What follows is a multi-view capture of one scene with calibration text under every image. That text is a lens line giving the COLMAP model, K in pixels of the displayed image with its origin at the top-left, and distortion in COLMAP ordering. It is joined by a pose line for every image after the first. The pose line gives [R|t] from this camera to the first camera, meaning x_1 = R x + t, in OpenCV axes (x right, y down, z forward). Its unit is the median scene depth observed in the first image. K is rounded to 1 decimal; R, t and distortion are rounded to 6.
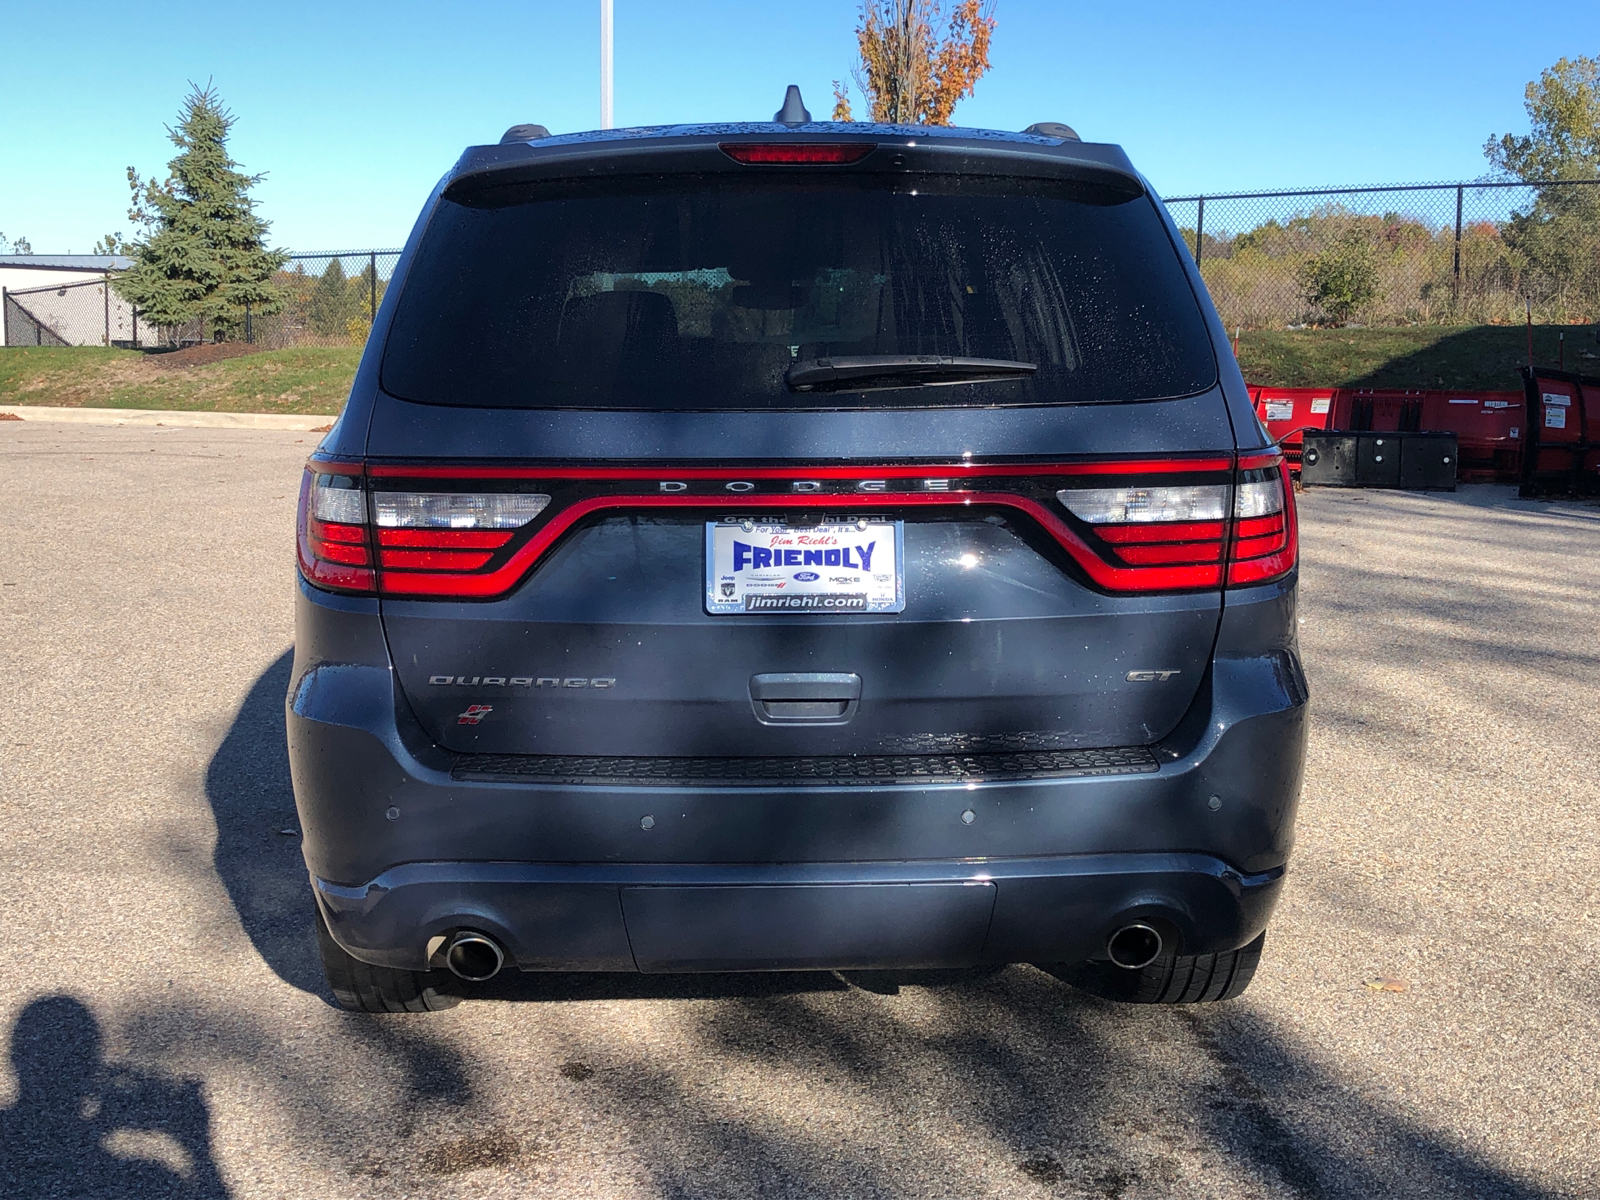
lens RADIAL K [[2004.6, 0, 798.8], [0, 2004.6, 569.4], [0, 0, 1]] dist [0.164281, -0.526707]
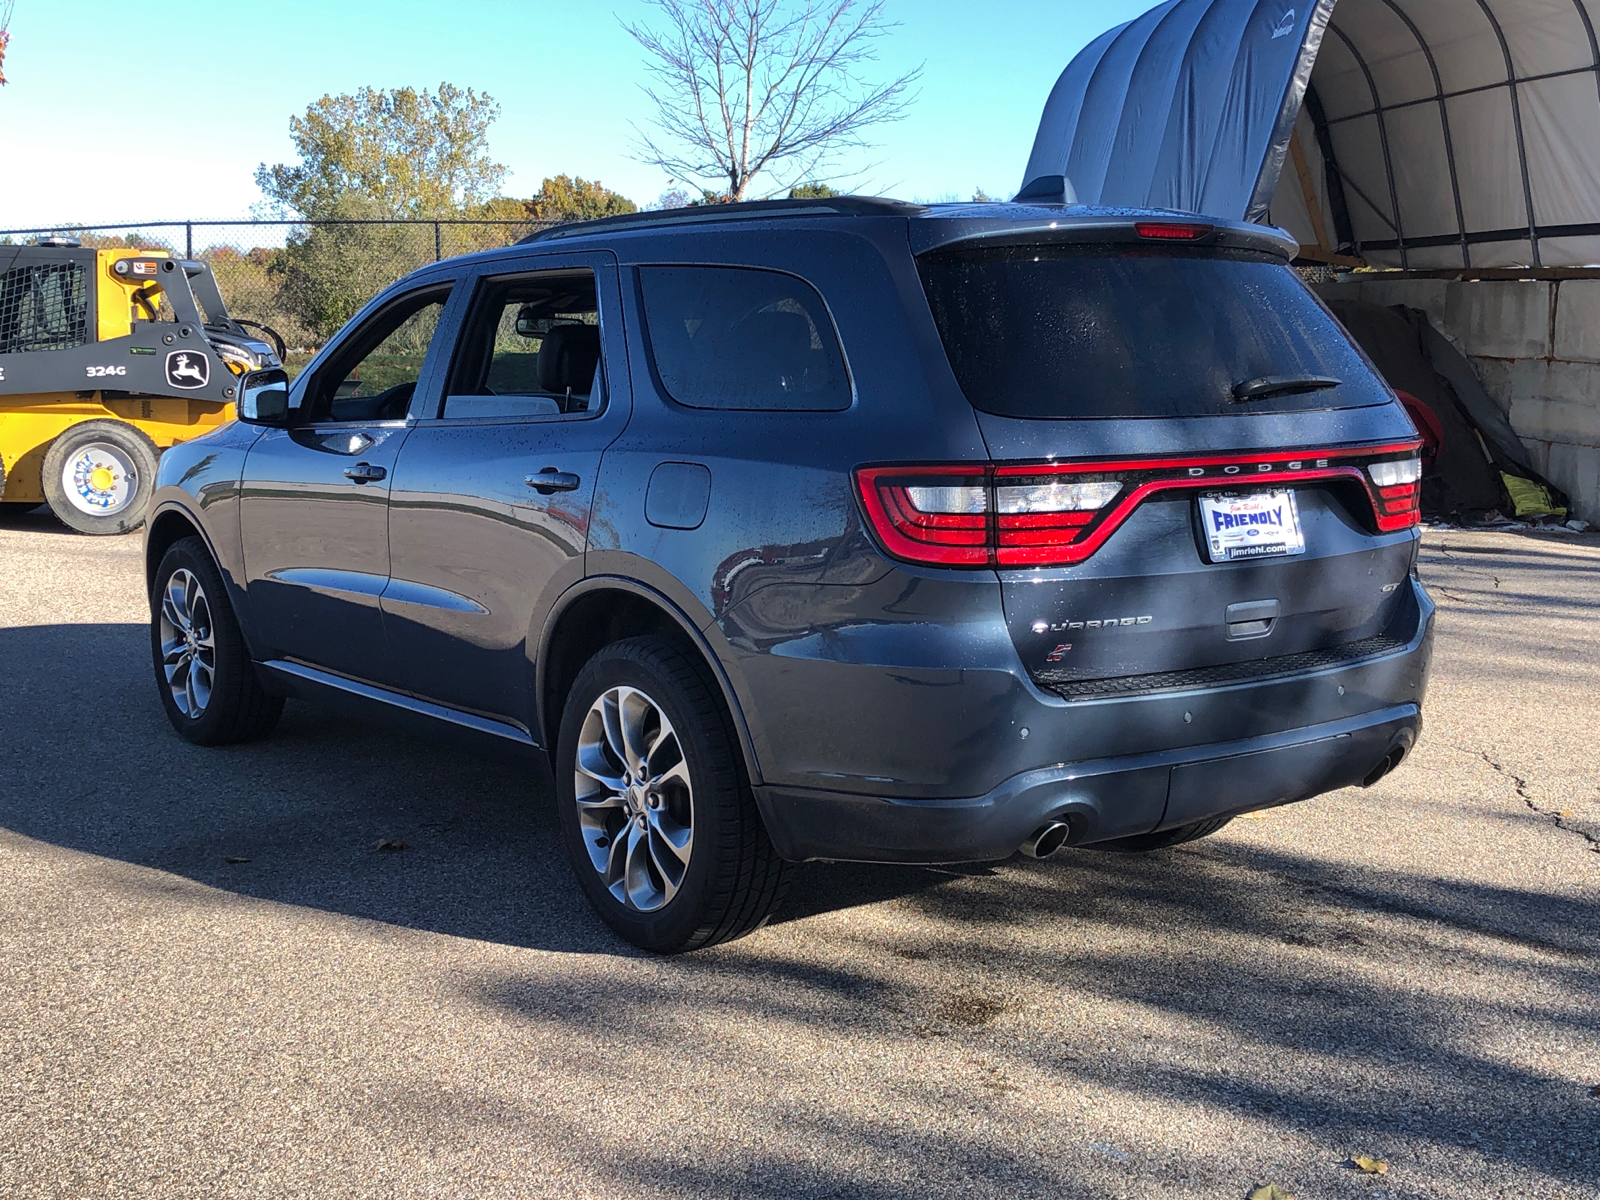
lens RADIAL K [[2004.6, 0, 798.8], [0, 2004.6, 569.4], [0, 0, 1]] dist [0.164281, -0.526707]
pose [[0.821003, -0.065672, 0.567134, -1.062373], [0.071850, 0.997349, 0.011476, -0.009674], [-0.566384, 0.031327, 0.823546, 0.012606]]
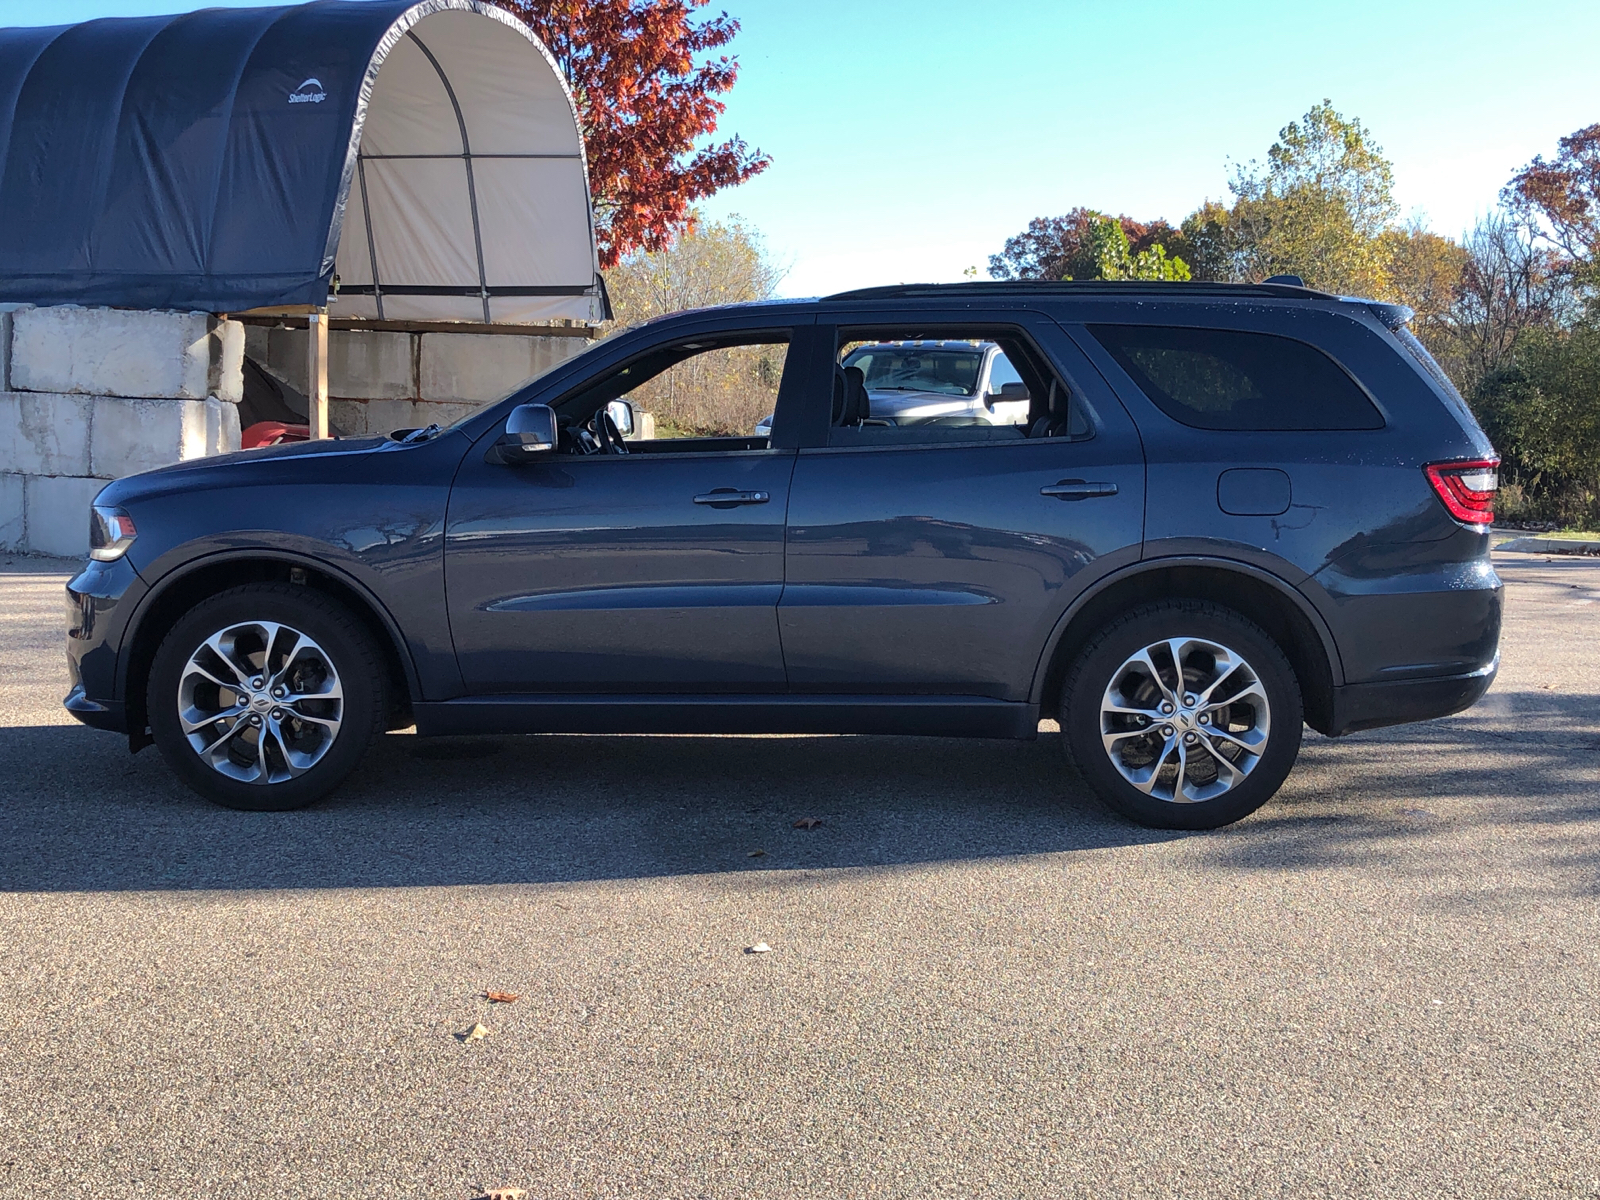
lens RADIAL K [[2004.6, 0, 798.8], [0, 2004.6, 569.4], [0, 0, 1]] dist [0.164281, -0.526707]
pose [[0.054915, -0.088345, 0.994575, -2.408357], [0.113110, 0.990217, 0.081713, -0.199434], [-0.992064, 0.108009, 0.064370, 1.626089]]
